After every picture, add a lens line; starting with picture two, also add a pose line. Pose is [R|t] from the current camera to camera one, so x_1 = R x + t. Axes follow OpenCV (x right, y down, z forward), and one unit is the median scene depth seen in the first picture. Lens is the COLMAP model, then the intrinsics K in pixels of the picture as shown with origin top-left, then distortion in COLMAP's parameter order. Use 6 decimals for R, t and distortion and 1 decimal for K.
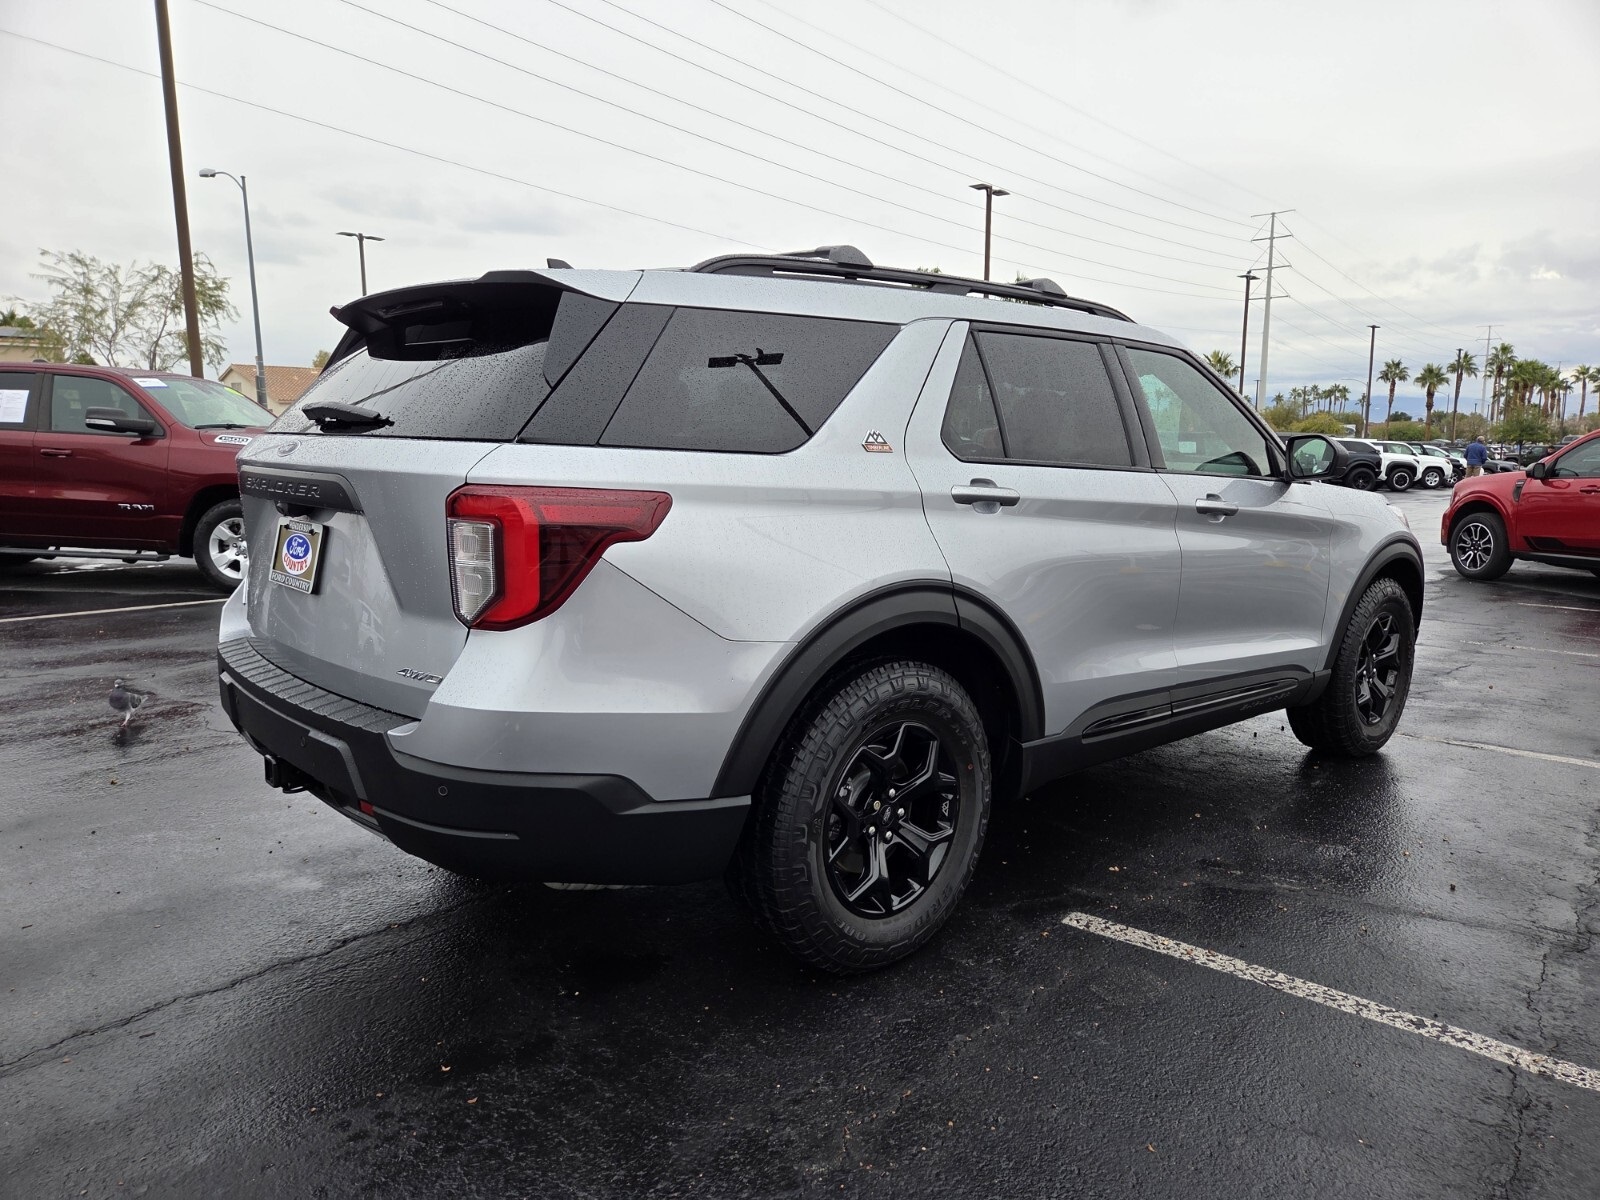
lens RADIAL K [[1091.9, 0, 800.0], [0, 1091.9, 600.0], [0, 0, 1]] dist [0.074332, -0.068918]
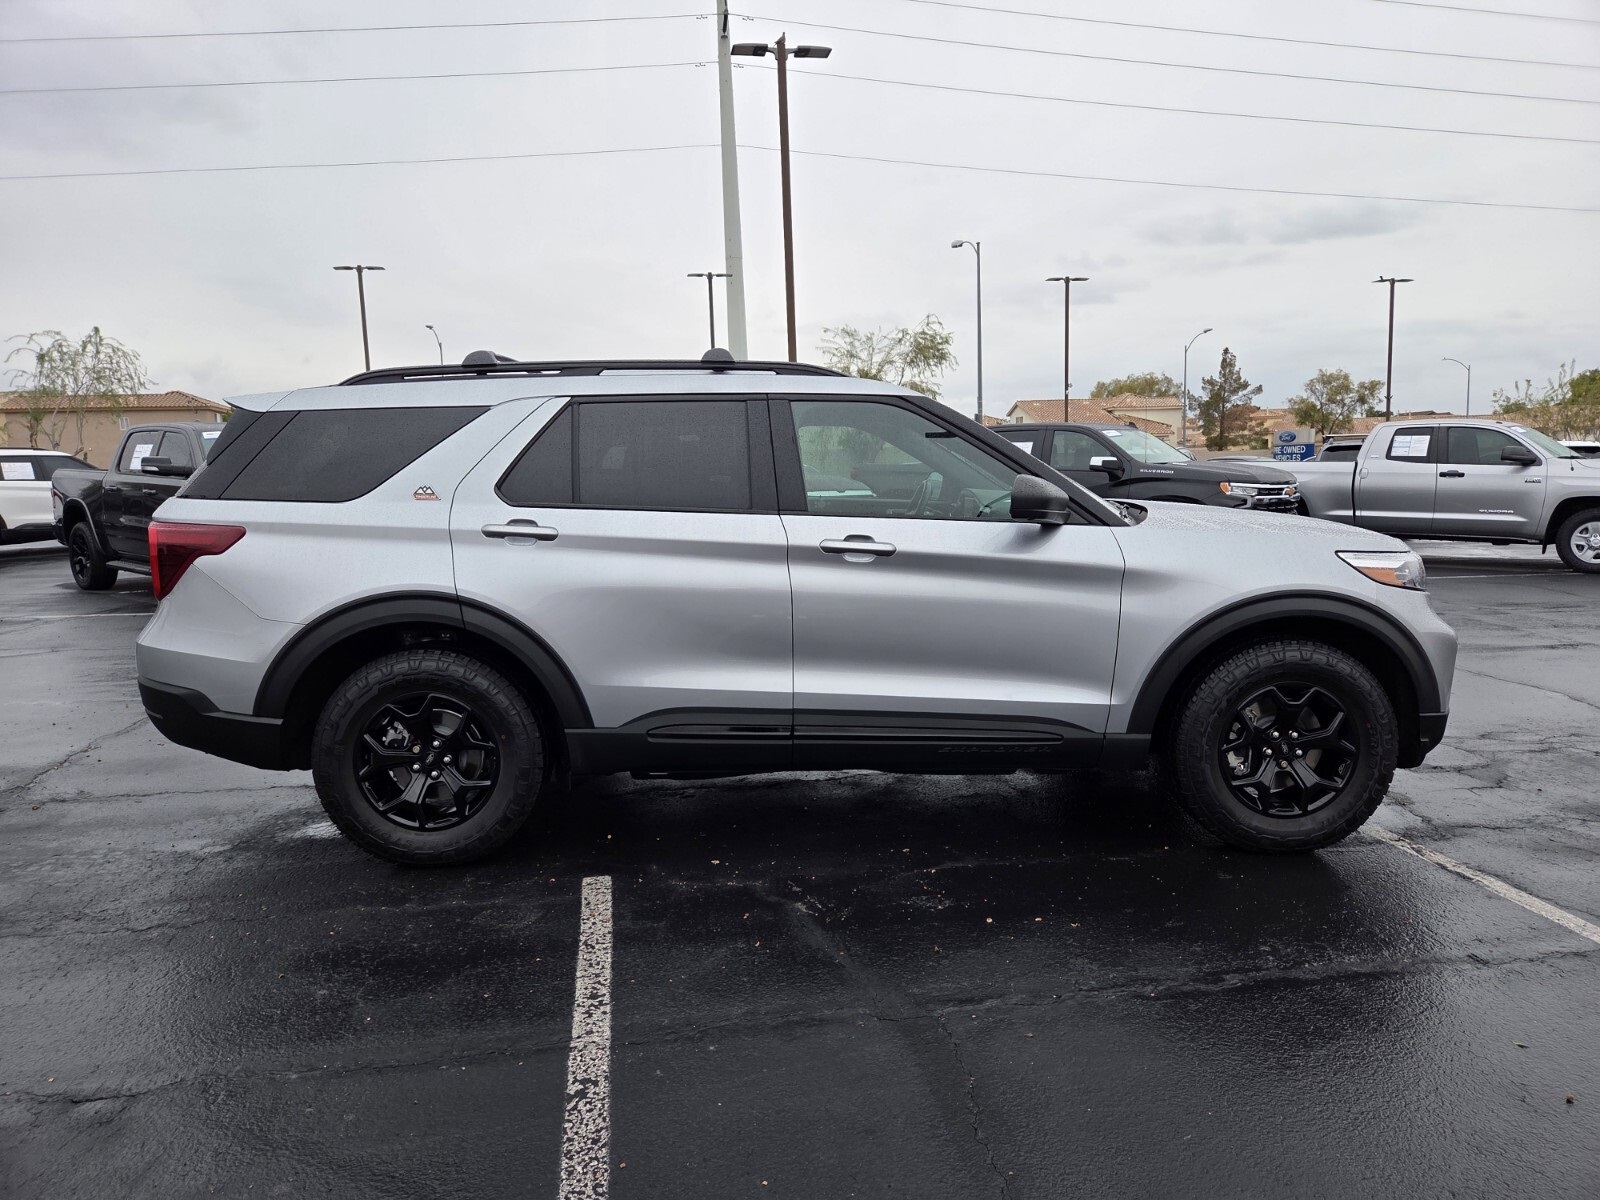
lens RADIAL K [[1091.9, 0, 800.0], [0, 1091.9, 600.0], [0, 0, 1]] dist [0.074332, -0.068918]
pose [[0.749357, 0.059455, -0.659492, 1.253439], [-0.071020, 0.997432, 0.009224, -0.048687], [0.658347, 0.039925, 0.751655, 0.226836]]
